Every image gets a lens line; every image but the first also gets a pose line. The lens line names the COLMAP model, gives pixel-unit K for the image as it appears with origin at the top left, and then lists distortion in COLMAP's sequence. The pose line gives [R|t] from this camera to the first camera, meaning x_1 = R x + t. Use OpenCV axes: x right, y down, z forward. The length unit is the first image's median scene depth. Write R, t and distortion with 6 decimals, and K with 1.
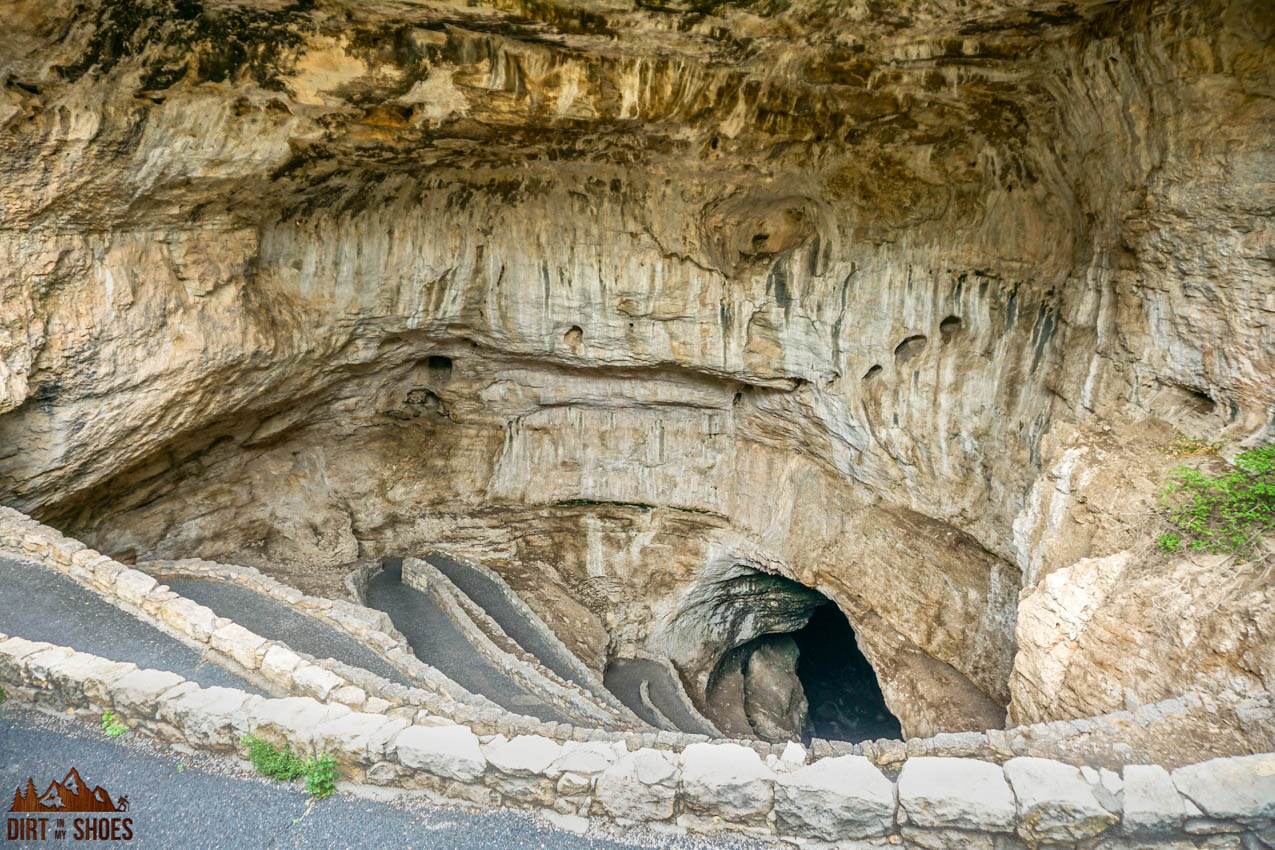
lens RADIAL K [[851.5, 0, 636.1], [0, 851.5, 412.7], [0, 0, 1]] dist [-0.069509, 0.000805]
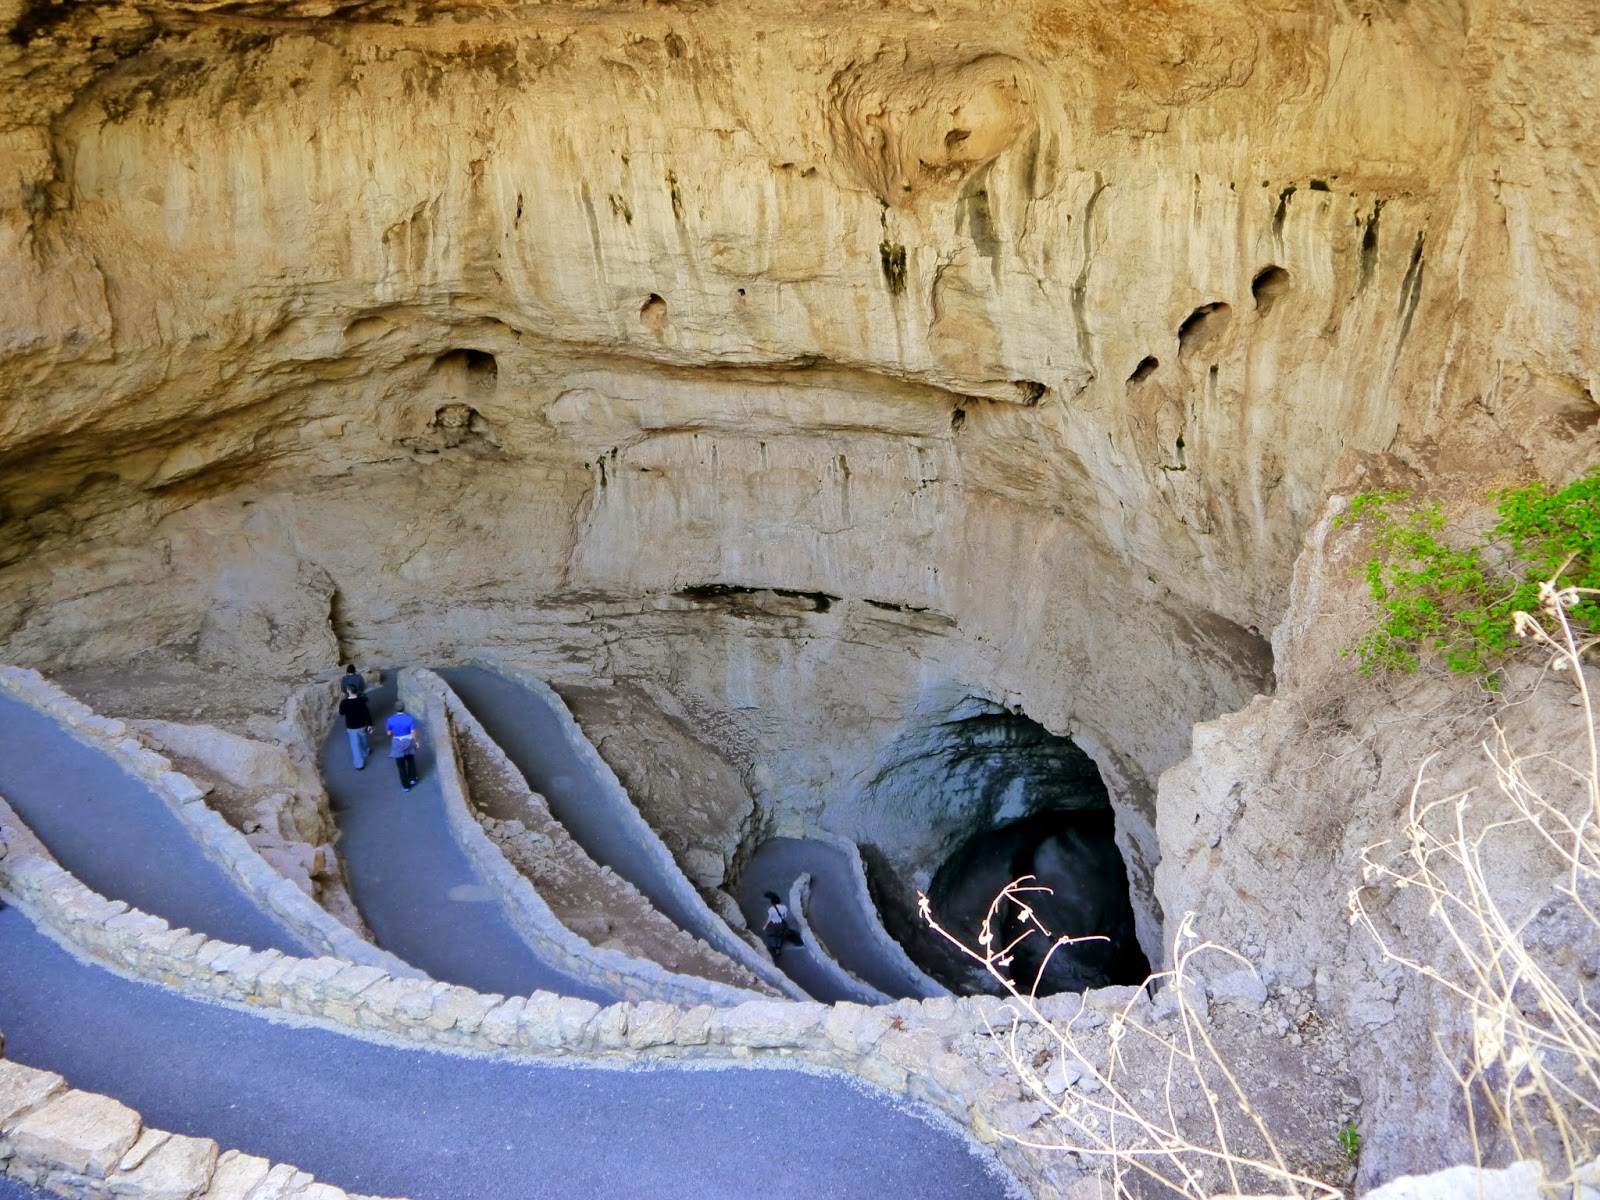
lens RADIAL K [[1332.8, 0, 803.7], [0, 1332.8, 608.3], [0, 0, 1]] dist [-0.062323, 0.024235]
pose [[0.989092, 0.024146, -0.145309, 0.180911], [-0.007815, 0.993686, 0.111928, 0.013305], [0.147094, -0.109572, 0.983035, 0.066280]]
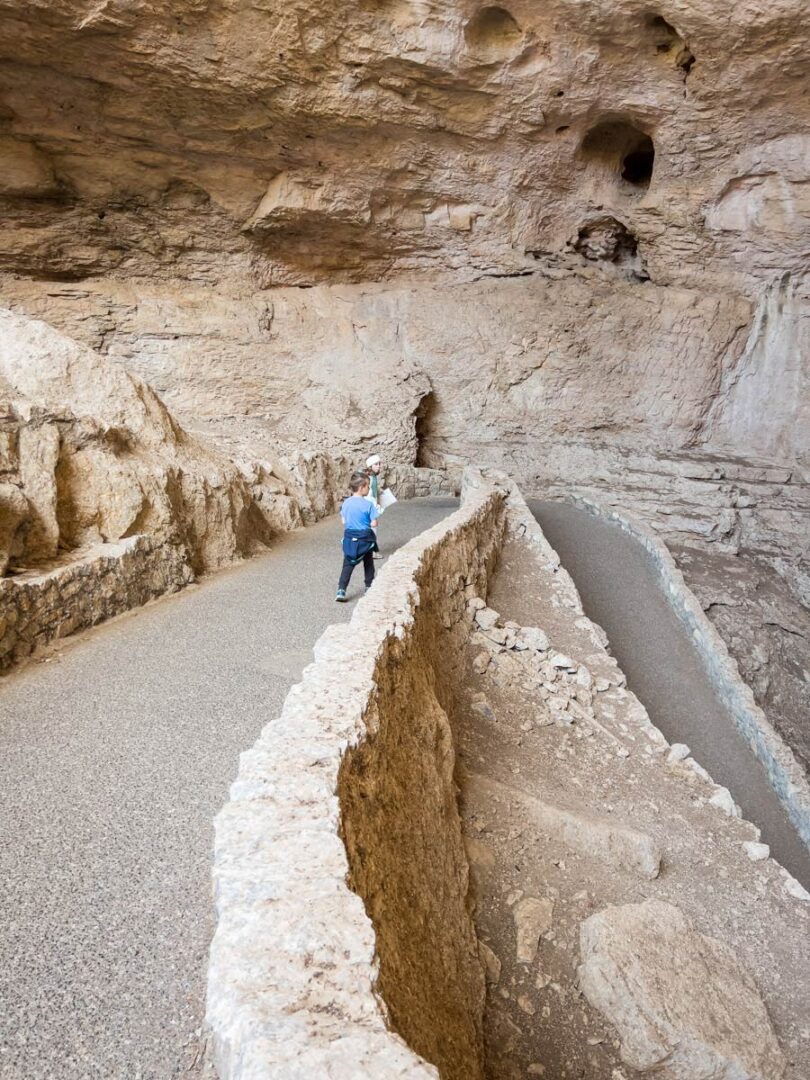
lens RADIAL K [[837.6, 0, 383.4], [0, 837.6, 527.3], [0, 0, 1]] dist [0.031245, -0.005141]
pose [[0.756856, 0.134885, -0.639511, 0.028451], [-0.136862, 0.989487, 0.046727, 0.206575], [0.639091, 0.052159, 0.767361, 0.593483]]
